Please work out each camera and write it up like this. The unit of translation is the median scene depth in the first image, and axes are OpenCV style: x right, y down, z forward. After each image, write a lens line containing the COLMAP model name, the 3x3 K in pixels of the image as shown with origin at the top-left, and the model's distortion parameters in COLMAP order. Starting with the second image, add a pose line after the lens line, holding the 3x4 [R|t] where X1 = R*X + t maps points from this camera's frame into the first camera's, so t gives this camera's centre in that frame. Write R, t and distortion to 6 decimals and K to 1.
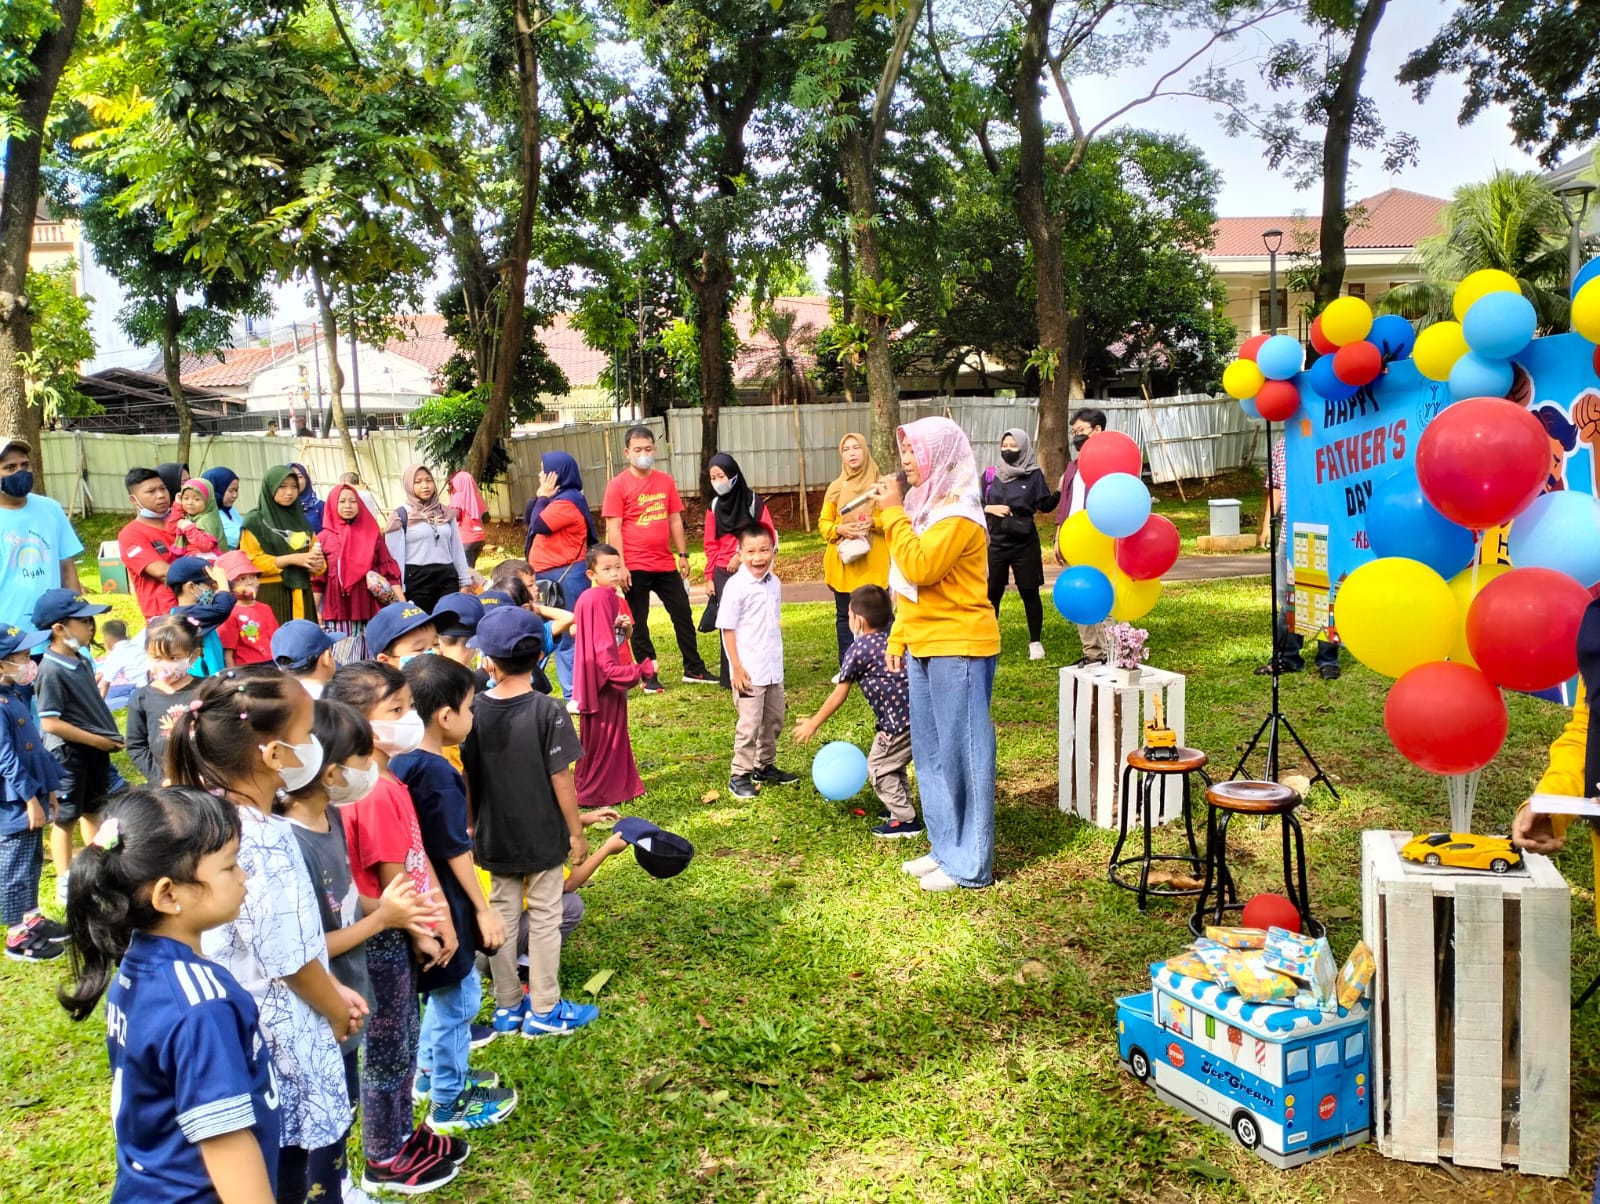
lens RADIAL K [[1287.9, 0, 835.1], [0, 1287.9, 594.8], [0, 0, 1]] dist [0.109783, -0.200643]
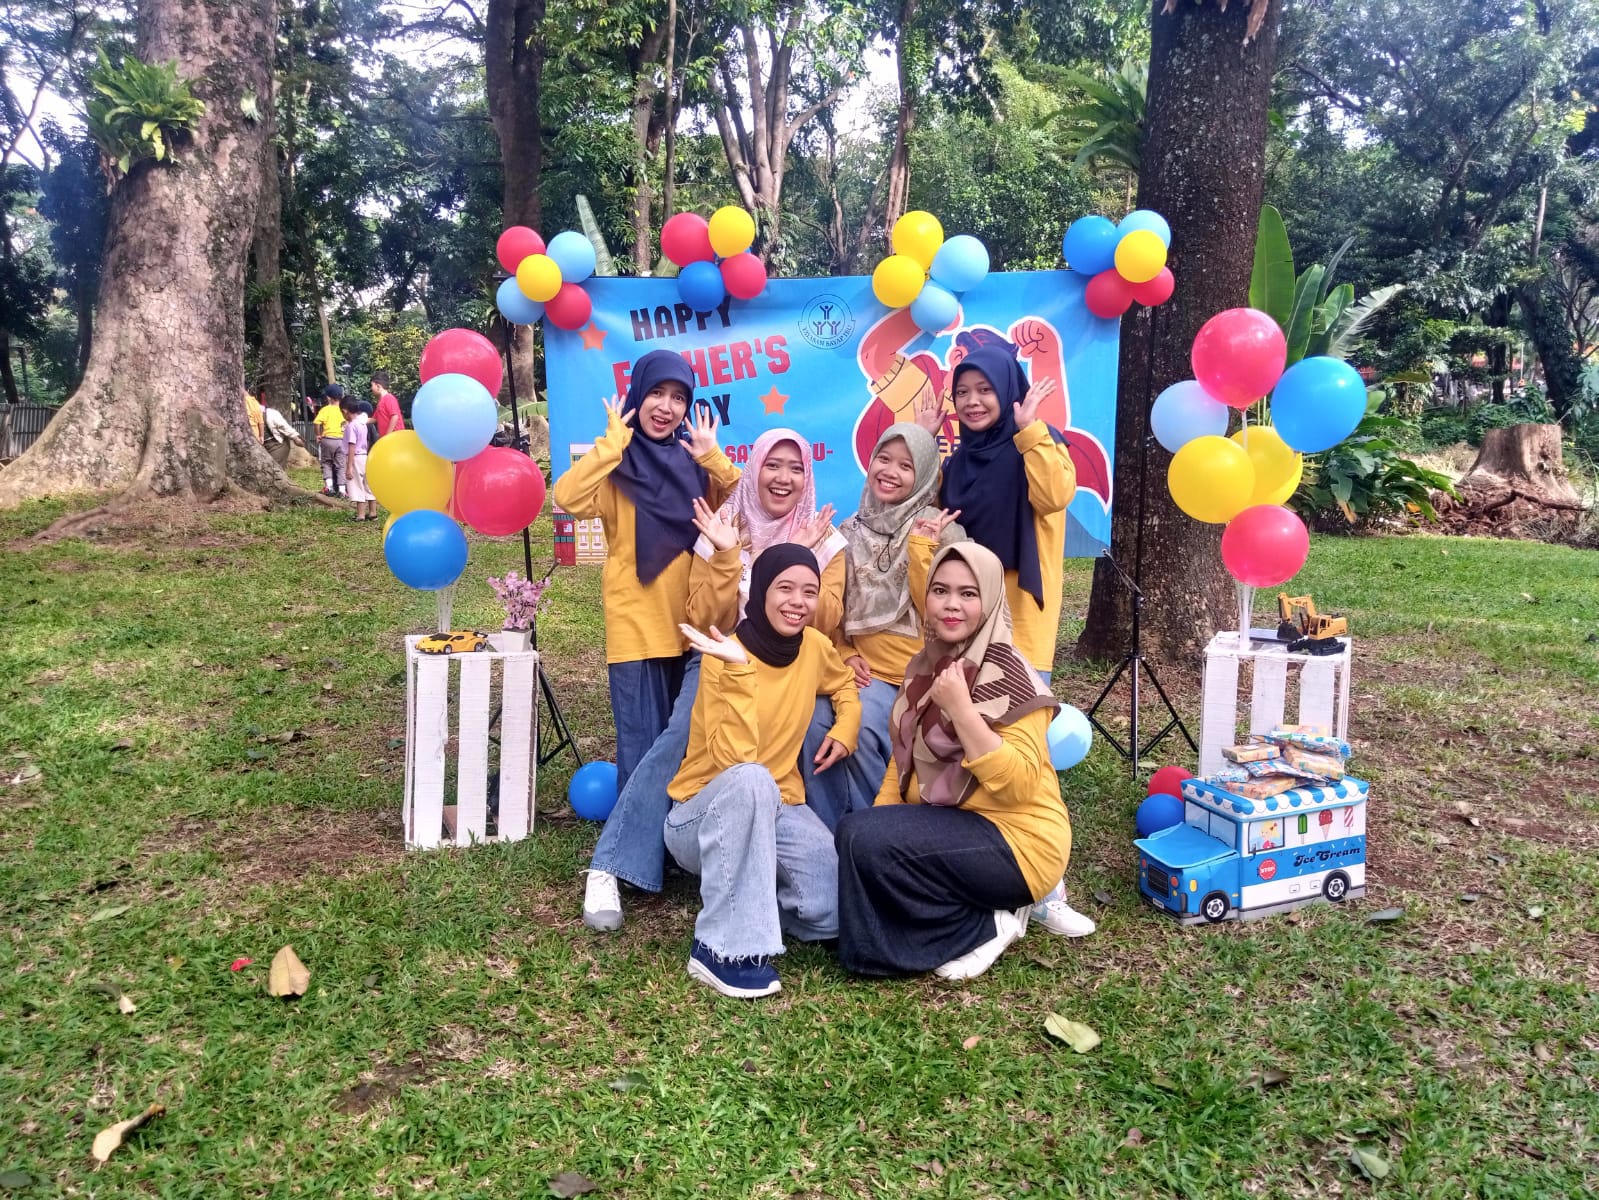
lens RADIAL K [[1260.3, 0, 819.2], [0, 1260.3, 605.0], [0, 0, 1]] dist [-0.005912, -0.002854]
pose [[0.139260, -0.120663, 0.982877, -0.162243], [0.108899, 0.988395, 0.105911, -0.006400], [-0.984250, 0.092285, 0.150784, 0.231146]]
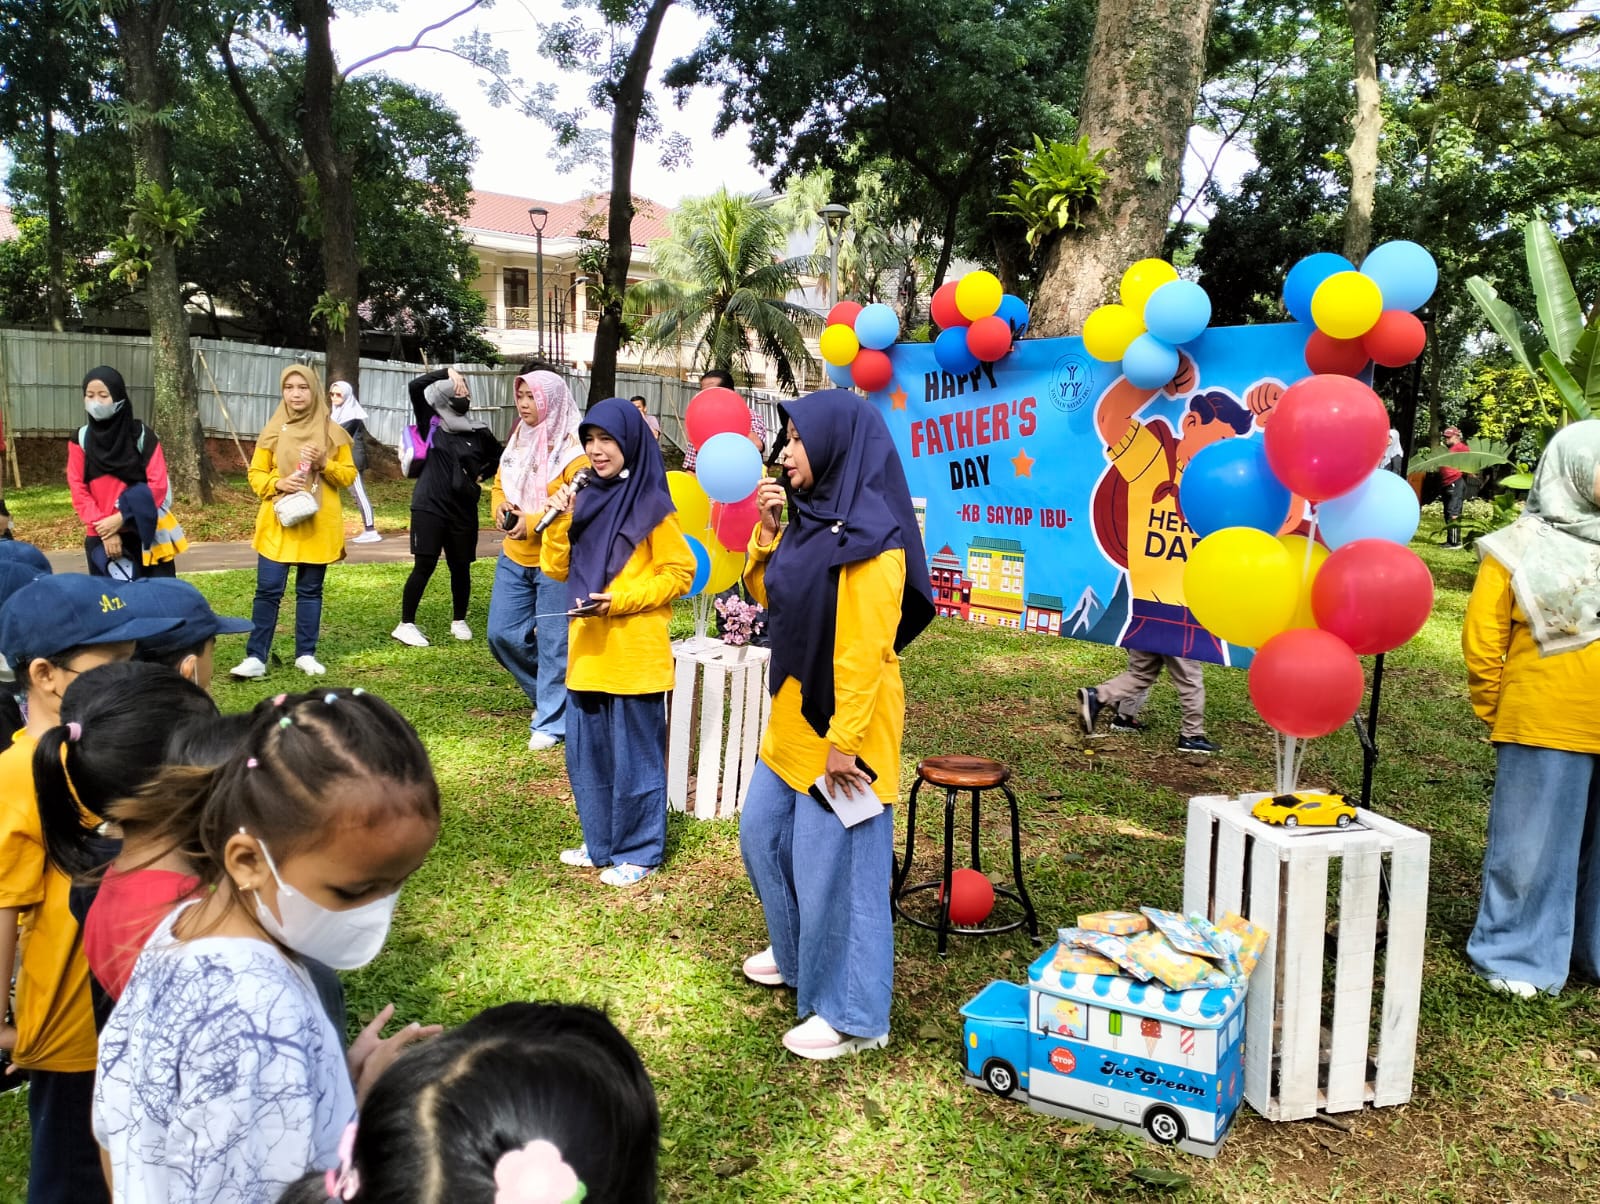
lens RADIAL K [[1287.9, 0, 835.1], [0, 1287.9, 594.8], [0, 0, 1]] dist [0.109783, -0.200643]
pose [[0.832529, -0.008459, 0.553917, -0.073843], [-0.002010, 0.999831, 0.018290, 0.001166], [-0.553978, -0.016340, 0.832371, 0.062871]]
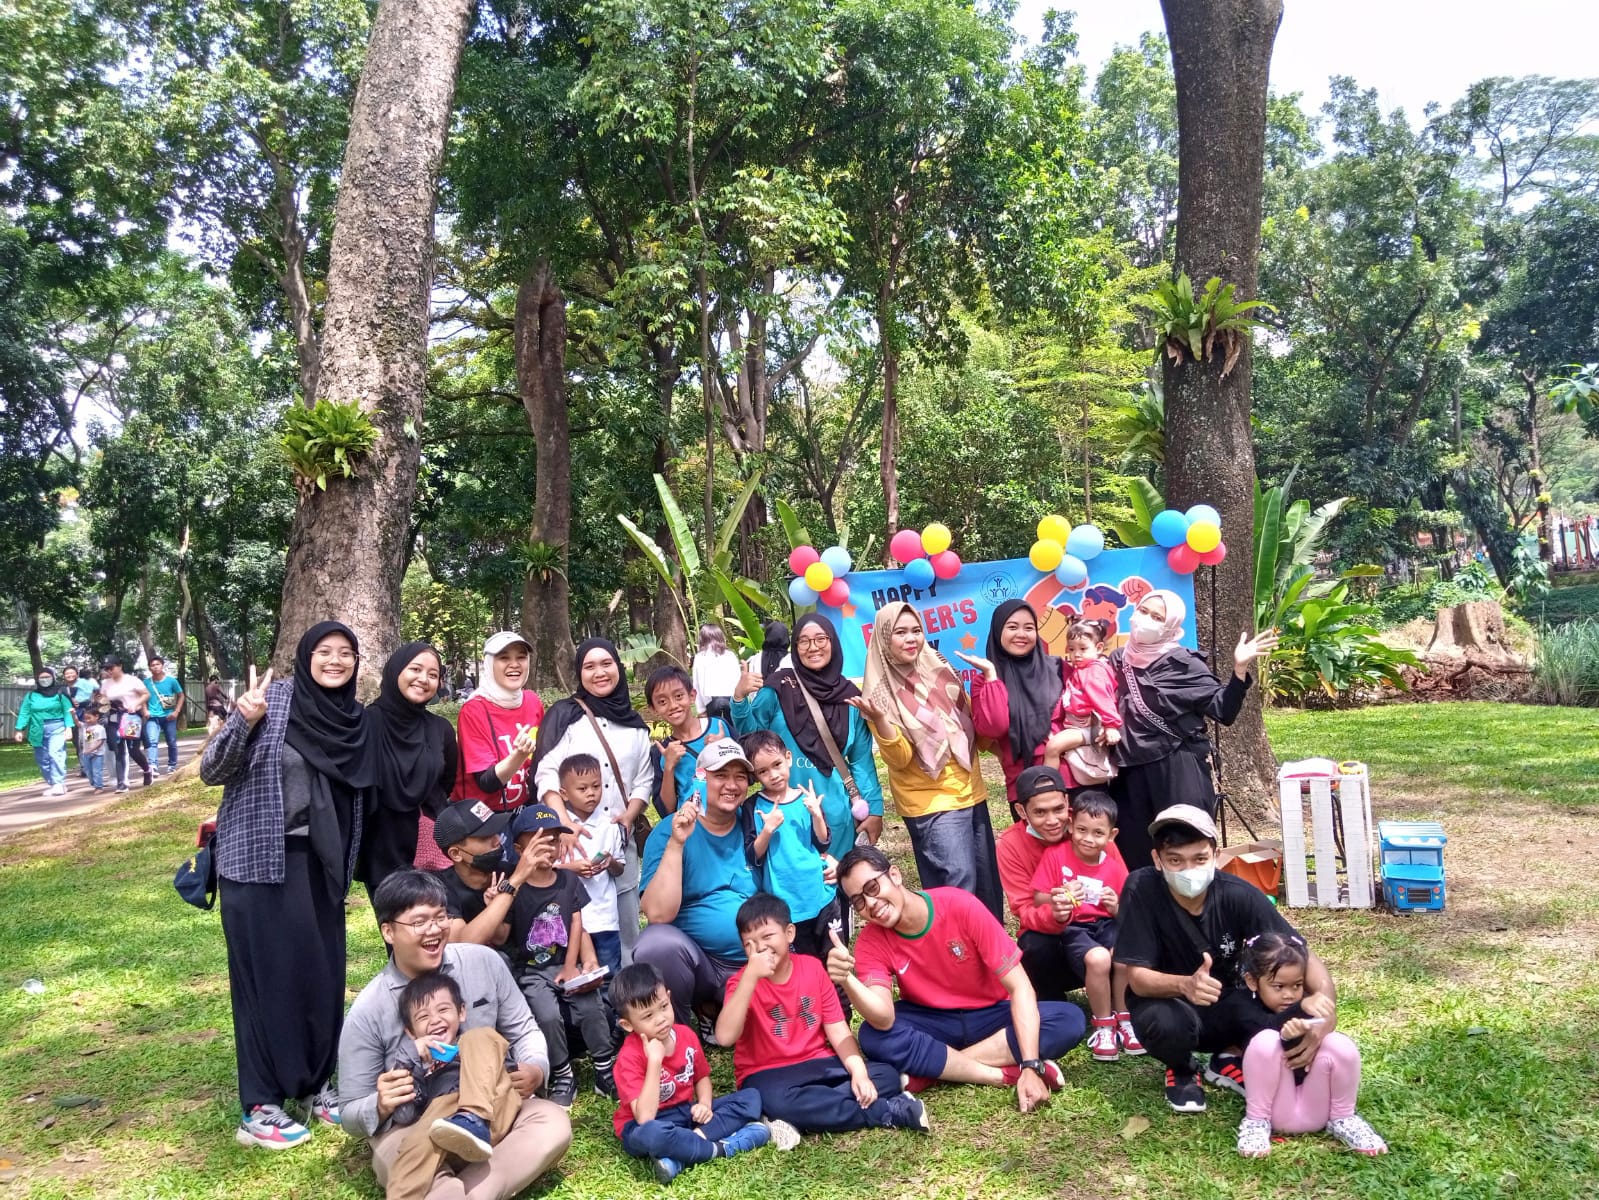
lens RADIAL K [[1244.3, 0, 821.4], [0, 1244.3, 600.6], [0, 0, 1]] dist [0.102297, -0.191461]
pose [[0.115280, 0.043638, 0.992374, -0.316472], [0.182463, 0.981105, -0.064339, -0.018302], [-0.976431, 0.188488, 0.105139, 0.280979]]
